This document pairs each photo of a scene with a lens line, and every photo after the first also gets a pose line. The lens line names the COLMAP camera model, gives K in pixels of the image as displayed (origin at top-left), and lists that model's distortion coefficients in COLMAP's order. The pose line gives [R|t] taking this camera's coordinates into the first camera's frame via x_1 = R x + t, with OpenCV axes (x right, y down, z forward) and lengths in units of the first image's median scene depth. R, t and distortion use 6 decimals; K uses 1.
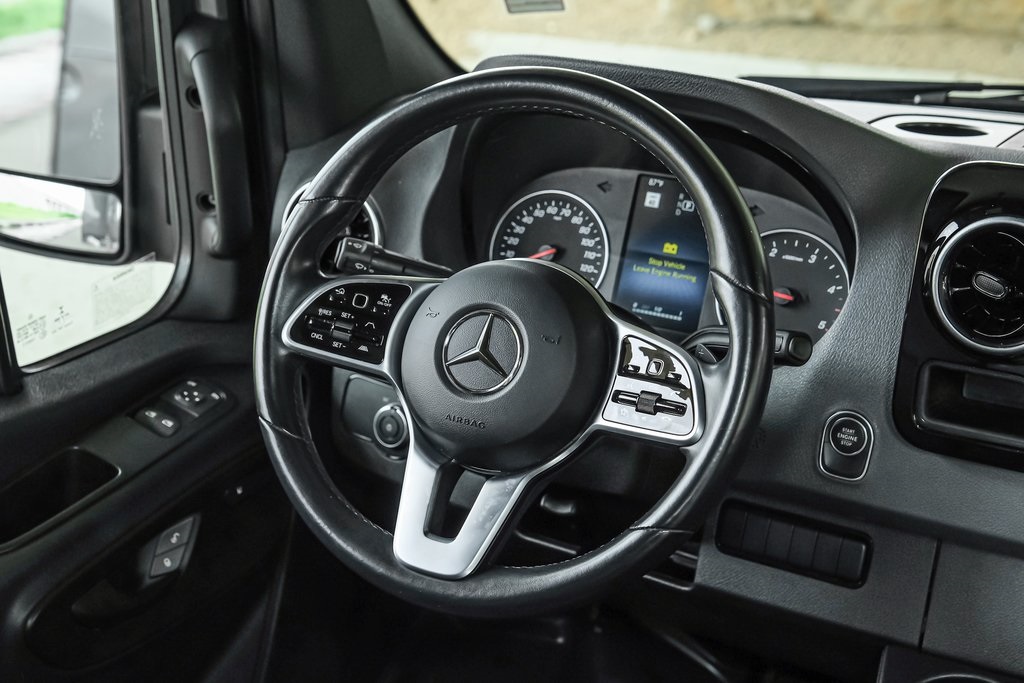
lens RADIAL K [[1719.8, 0, 507.3], [0, 1719.8, 350.9], [0, 0, 1]] dist [0.001063, 0.000000]
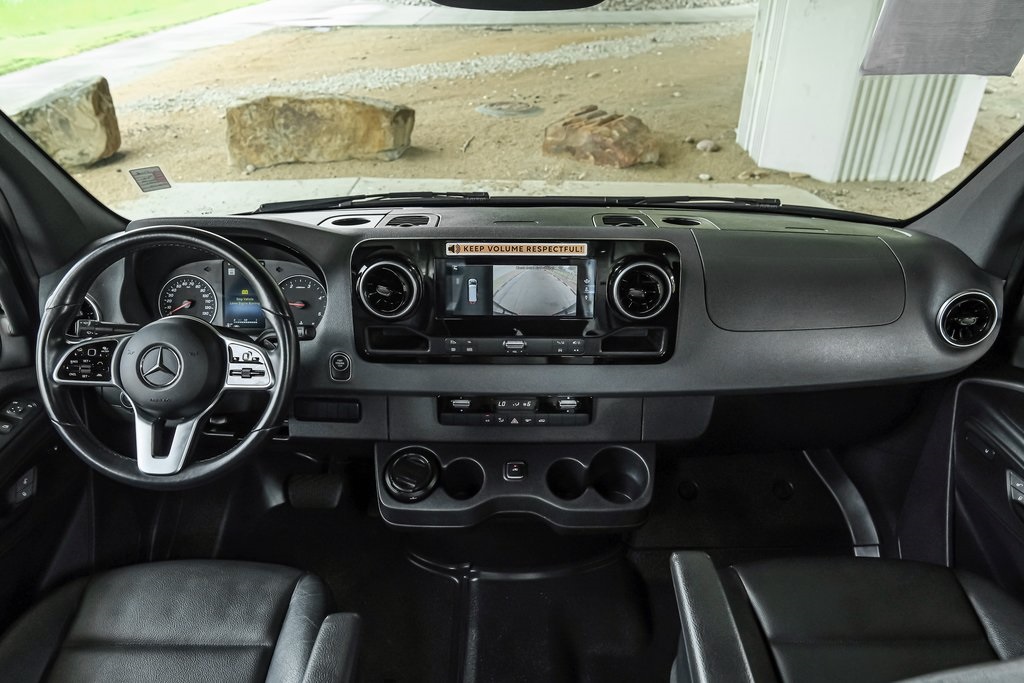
lens RADIAL K [[680.7, 0, 508.1], [0, 680.7, 342.1], [0, 0, 1]] dist [-0.023074, 0.001871]
pose [[0.886757, -0.225803, 0.403331, 0.032510], [0.193411, 0.973761, 0.119925, -0.041404], [-0.419827, -0.028336, 0.907162, 0.064311]]
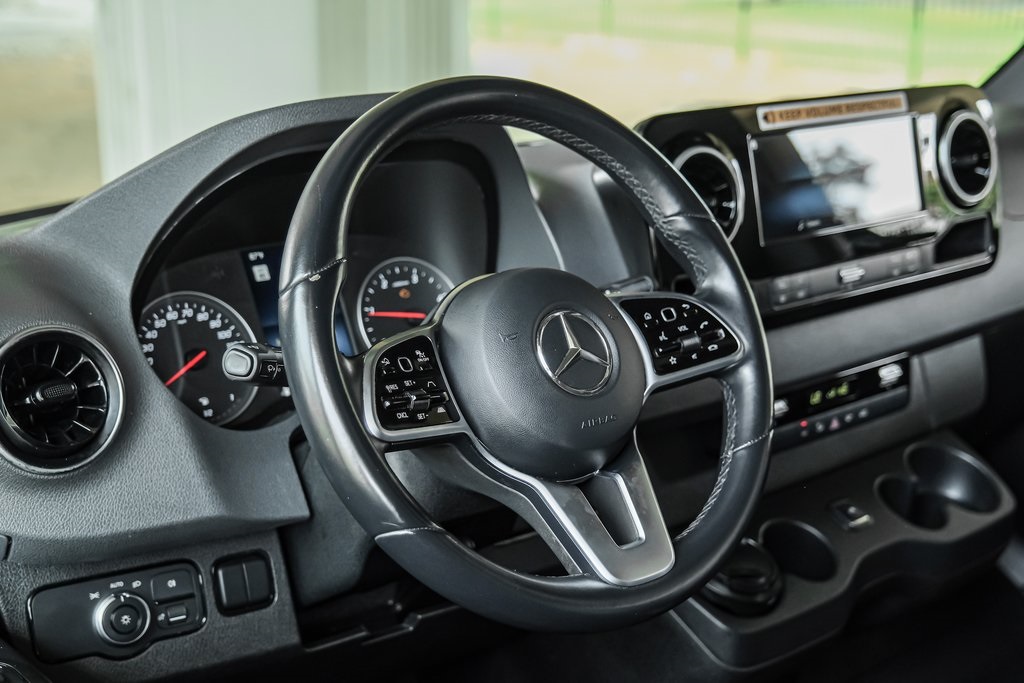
lens RADIAL K [[1301.3, 0, 518.5], [0, 1301.3, 344.2], [0, 0, 1]] dist [0.029138, 0.000000]
pose [[0.373922, -0.253337, 0.892190, -0.632345], [0.385927, 0.917234, 0.098705, -0.079598], [-0.843352, 0.307412, 0.440743, 0.666633]]
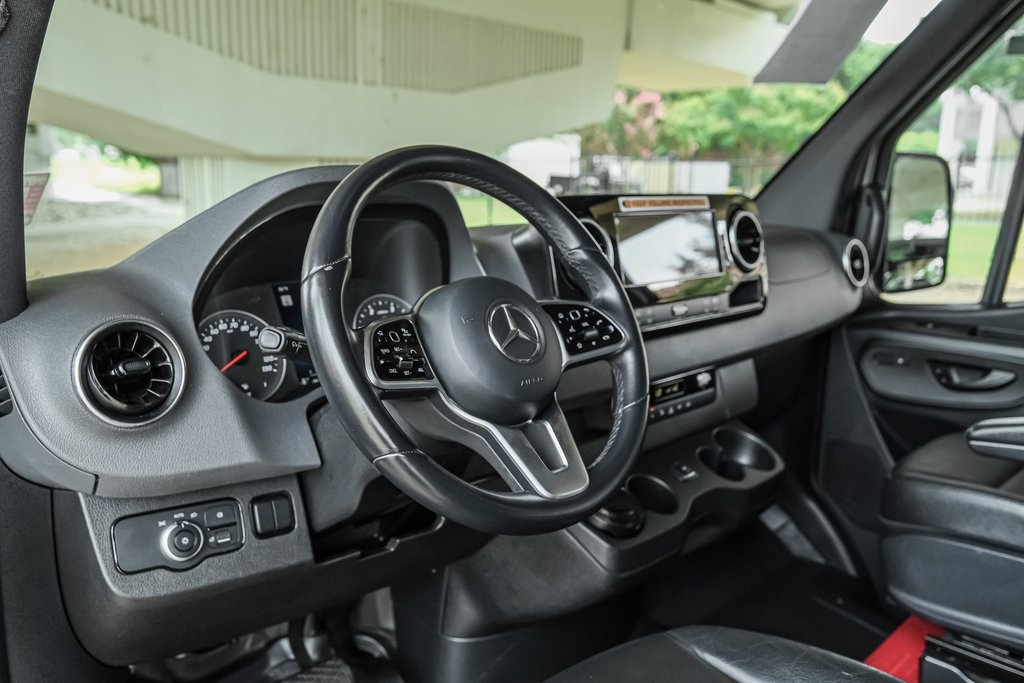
lens RADIAL K [[783.3, 0, 488.6], [0, 783.3, 341.5], [0, 0, 1]] dist [-0.000473, 0.011040]
pose [[0.315145, -0.181066, 0.931611, -0.555373], [0.392334, 0.918680, 0.045834, -0.025245], [-0.864151, 0.351058, 0.360556, 0.755309]]
